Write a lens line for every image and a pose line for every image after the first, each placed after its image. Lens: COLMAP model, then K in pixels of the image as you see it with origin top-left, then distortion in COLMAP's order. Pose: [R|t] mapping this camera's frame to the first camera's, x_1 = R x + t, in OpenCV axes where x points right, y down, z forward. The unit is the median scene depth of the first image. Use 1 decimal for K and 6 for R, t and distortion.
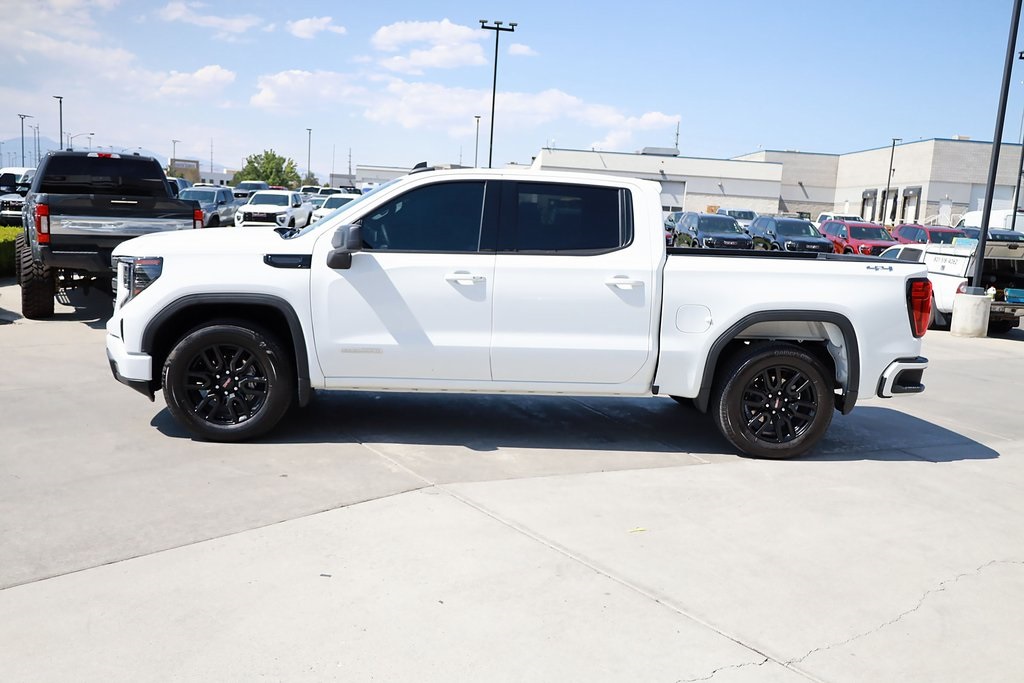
lens RADIAL K [[877.0, 0, 511.6], [0, 877.0, 341.8], [0, 0, 1]] dist [0.049564, -0.124318]
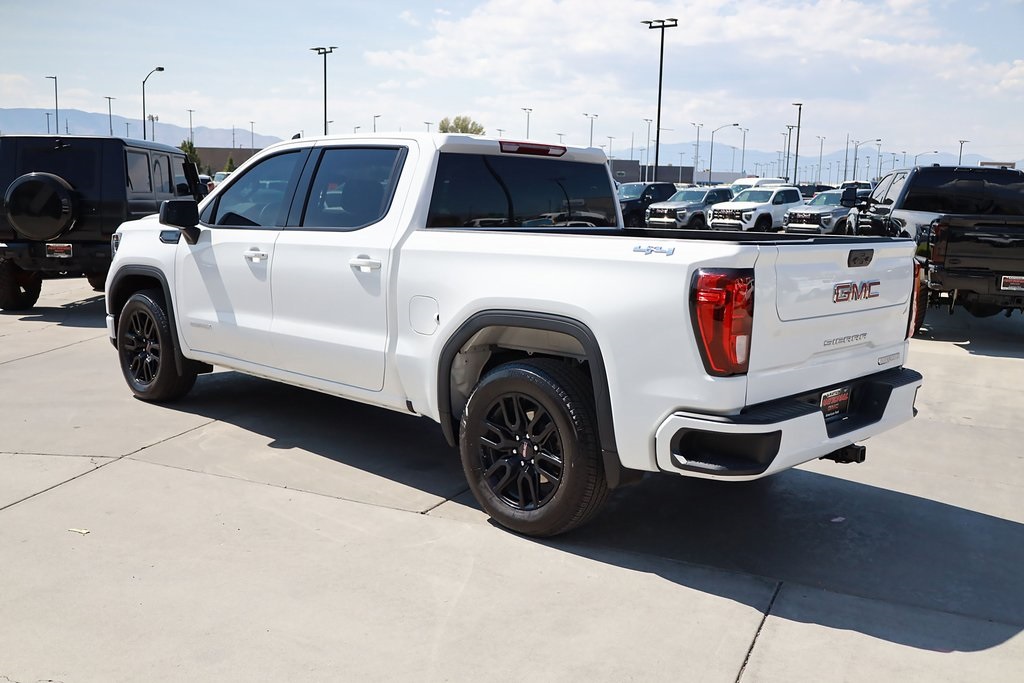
lens RADIAL K [[980.5, 0, 528.4], [0, 980.5, 343.5], [0, 0, 1]] dist [-0.009521, 0.008725]
pose [[0.657867, 0.078131, -0.749070, 0.890854], [-0.097993, 0.995029, 0.017724, -0.025696], [0.746731, 0.061744, 0.662254, 0.523531]]
